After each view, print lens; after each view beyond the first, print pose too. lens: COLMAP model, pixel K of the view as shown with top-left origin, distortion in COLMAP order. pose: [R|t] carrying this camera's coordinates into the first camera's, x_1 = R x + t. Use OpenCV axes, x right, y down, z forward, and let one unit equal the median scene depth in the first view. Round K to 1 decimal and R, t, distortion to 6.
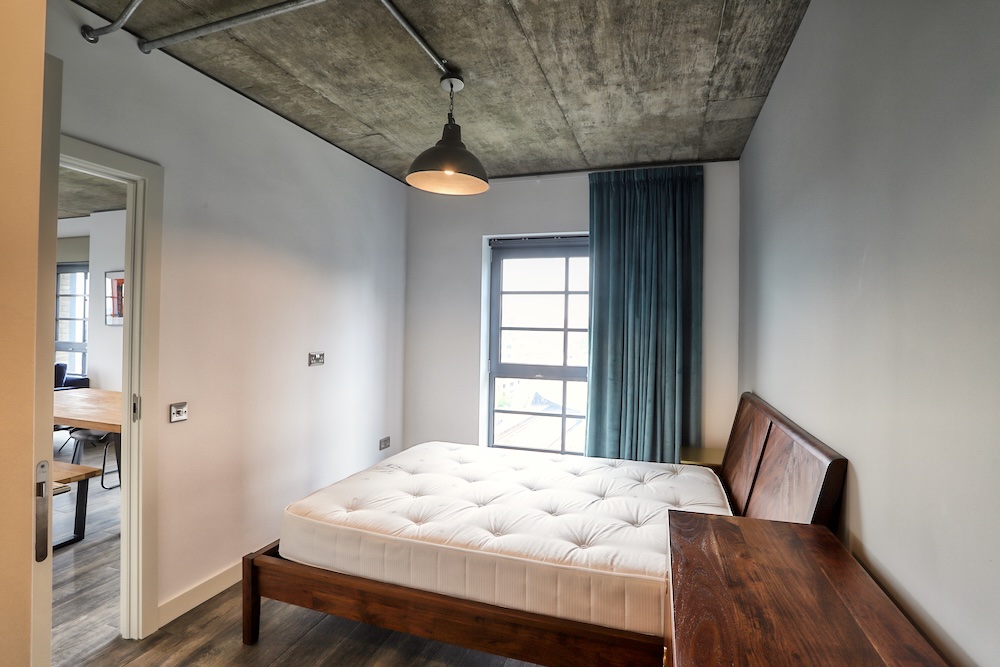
lens RADIAL K [[485.2, 0, 502.1], [0, 485.2, 323.5], [0, 0, 1]] dist [-0.078908, 0.030897]
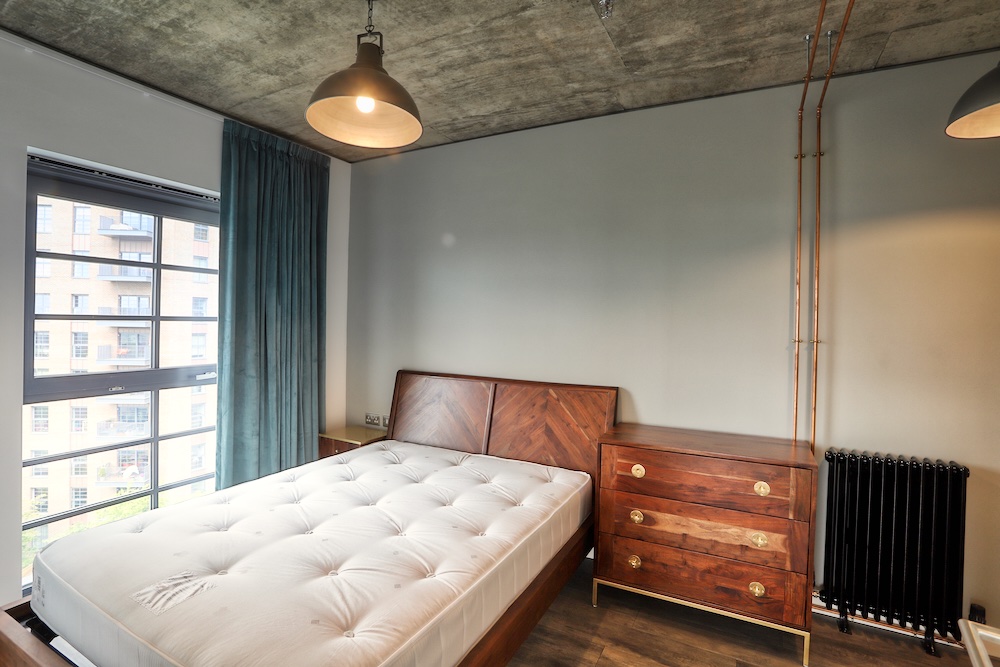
lens RADIAL K [[485.2, 0, 502.1], [0, 485.2, 323.5], [0, 0, 1]] dist [-0.078908, 0.030897]
pose [[0.169177, -0.018765, 0.985407, -0.443354], [-0.020130, 0.999544, 0.022490, -0.004883], [-0.985380, -0.023641, 0.168722, 0.372812]]
